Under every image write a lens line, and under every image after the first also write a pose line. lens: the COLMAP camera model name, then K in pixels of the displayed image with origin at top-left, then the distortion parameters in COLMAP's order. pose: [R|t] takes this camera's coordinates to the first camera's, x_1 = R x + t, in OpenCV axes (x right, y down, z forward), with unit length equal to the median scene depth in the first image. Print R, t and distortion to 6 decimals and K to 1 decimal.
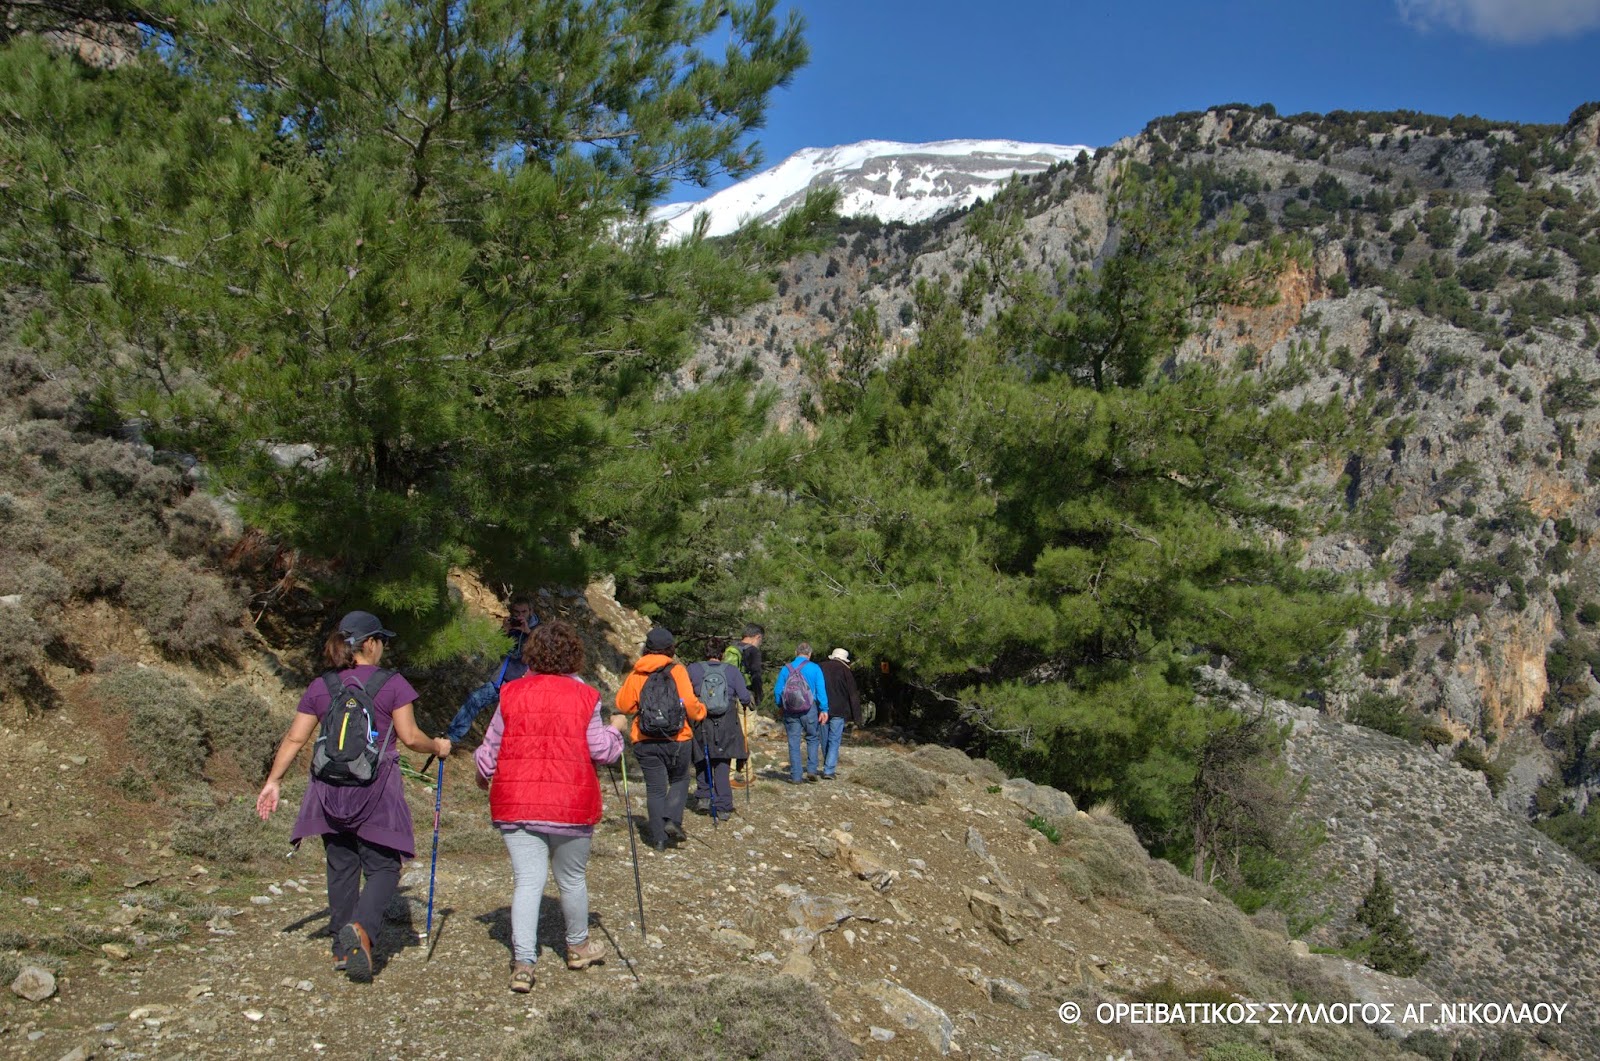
lens RADIAL K [[2178.8, 0, 814.8], [0, 2178.8, 533.7], [0, 0, 1]] dist [0.049475, 0.000000]
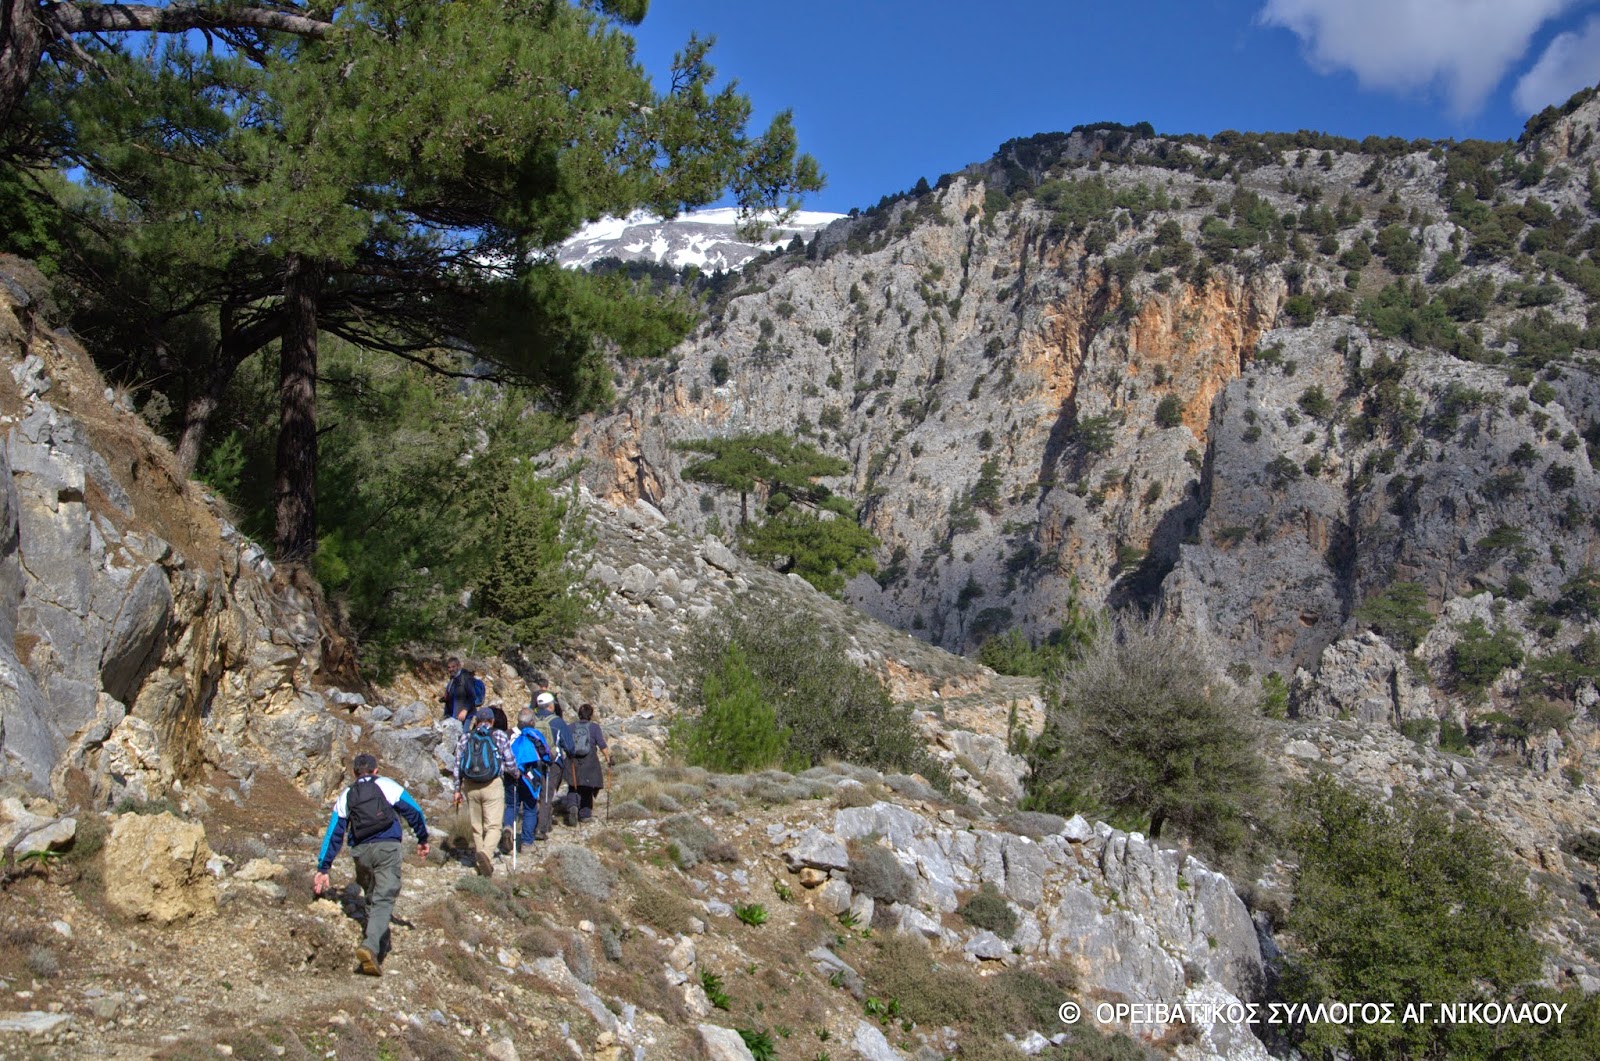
lens RADIAL K [[2178.8, 0, 784.7], [0, 2178.8, 526.7], [0, 0, 1]] dist [0.049475, 0.000000]
pose [[0.992636, -0.009010, 0.120803, -0.035715], [0.017079, 0.997678, -0.065924, 0.010728], [-0.119928, 0.067501, 0.990485, 0.239875]]
